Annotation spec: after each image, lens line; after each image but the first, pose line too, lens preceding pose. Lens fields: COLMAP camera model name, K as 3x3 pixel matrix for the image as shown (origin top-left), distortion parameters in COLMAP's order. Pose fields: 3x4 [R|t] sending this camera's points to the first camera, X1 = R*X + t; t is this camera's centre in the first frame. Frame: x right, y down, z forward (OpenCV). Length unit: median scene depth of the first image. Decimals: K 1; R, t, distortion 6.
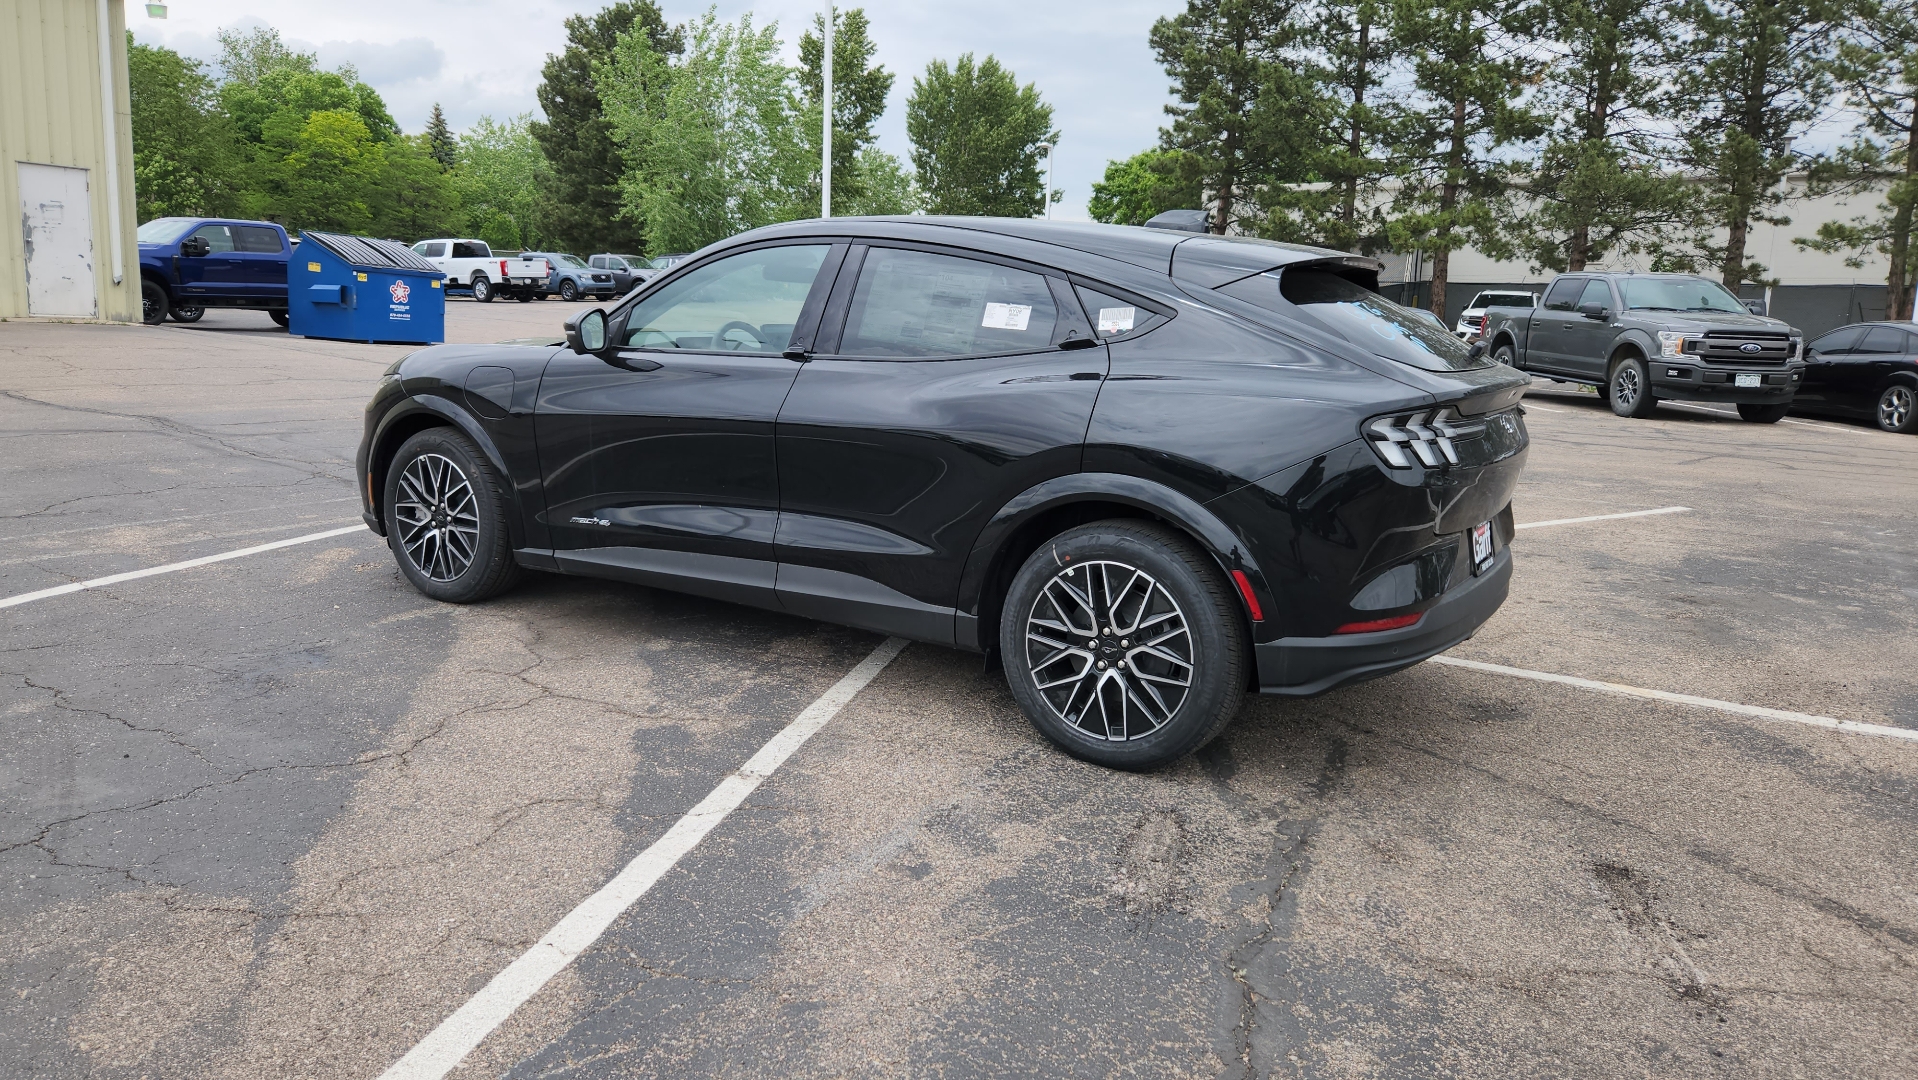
lens RADIAL K [[1284.1, 0, 924.8], [0, 1284.1, 554.8], [0, 0, 1]] dist [0.062488, -0.047395]
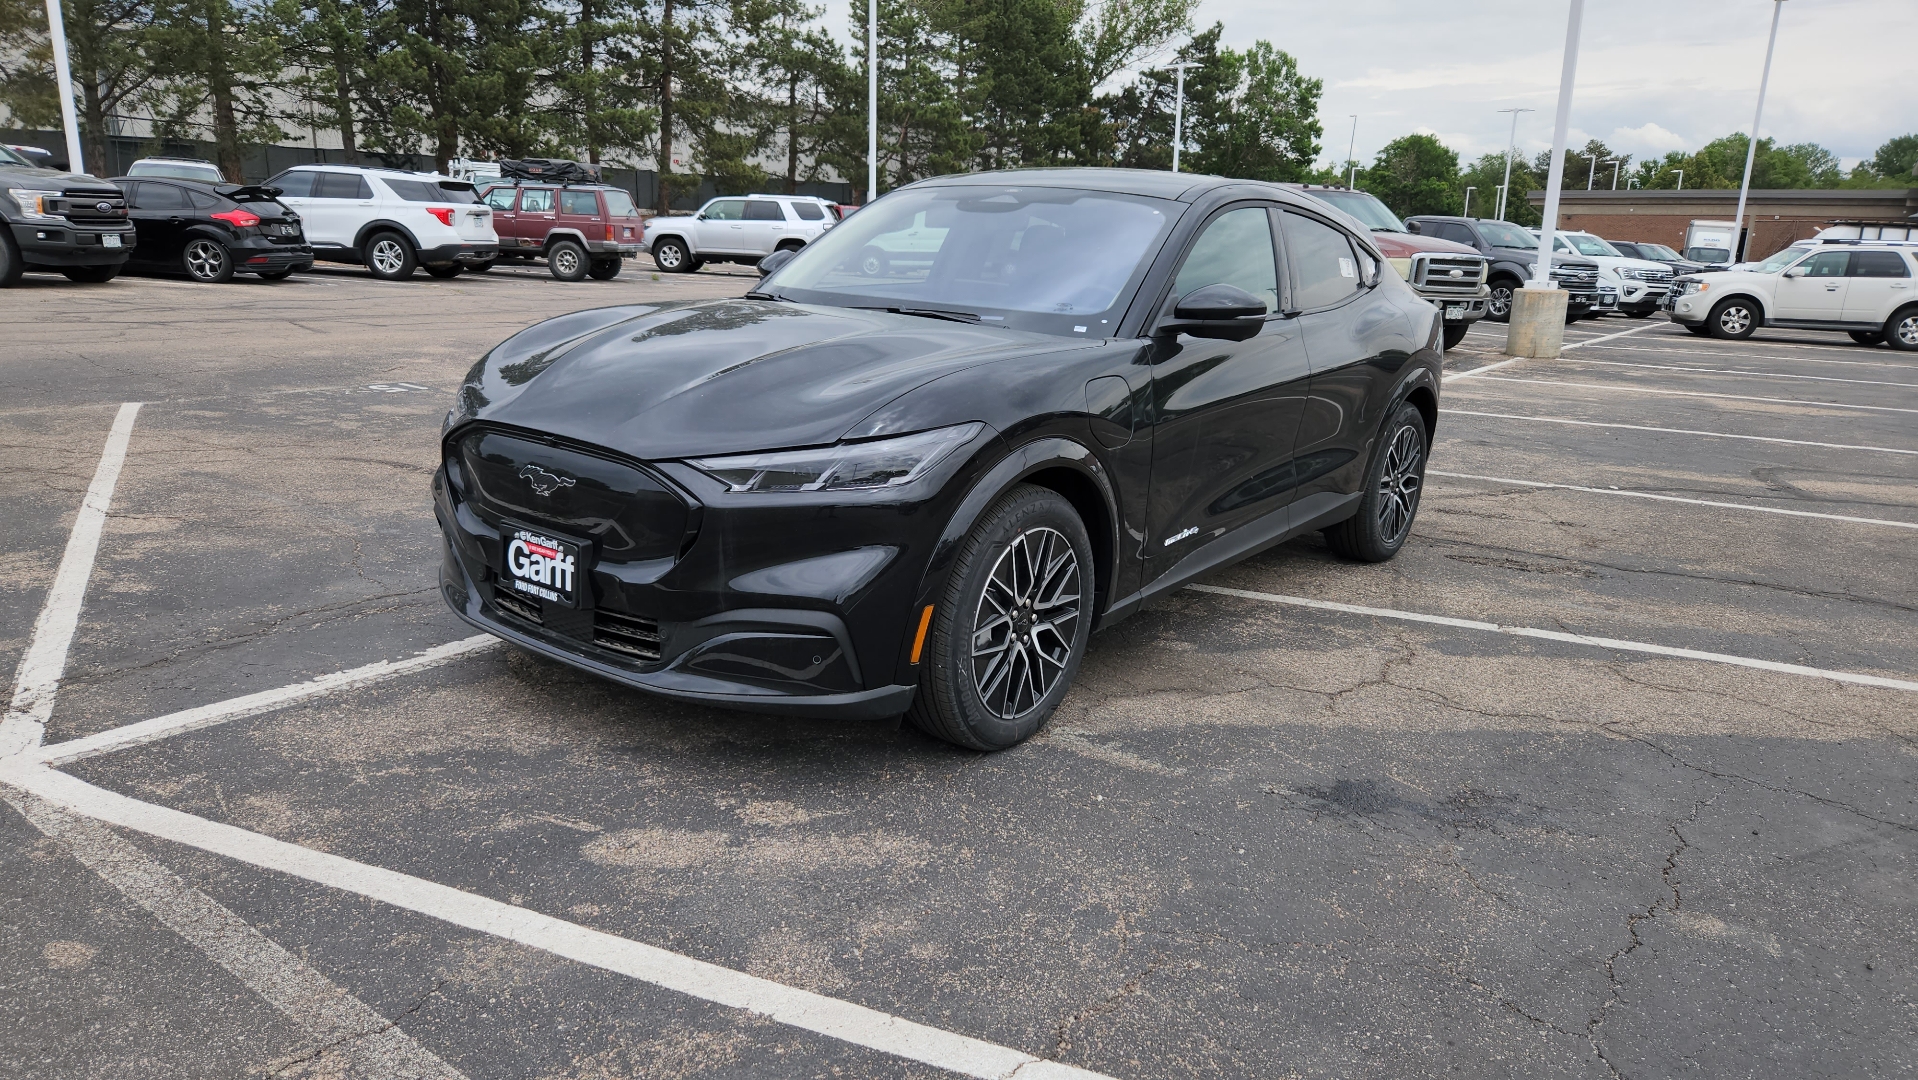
lens RADIAL K [[1284.1, 0, 924.2], [0, 1284.1, 537.5], [0, 0, 1]] dist [0.062488, -0.047395]
pose [[0.085389, -0.269643, 0.959167, -0.999948], [0.152297, 0.954902, 0.254887, -0.245839], [-0.984639, 0.124314, 0.122604, 0.967597]]
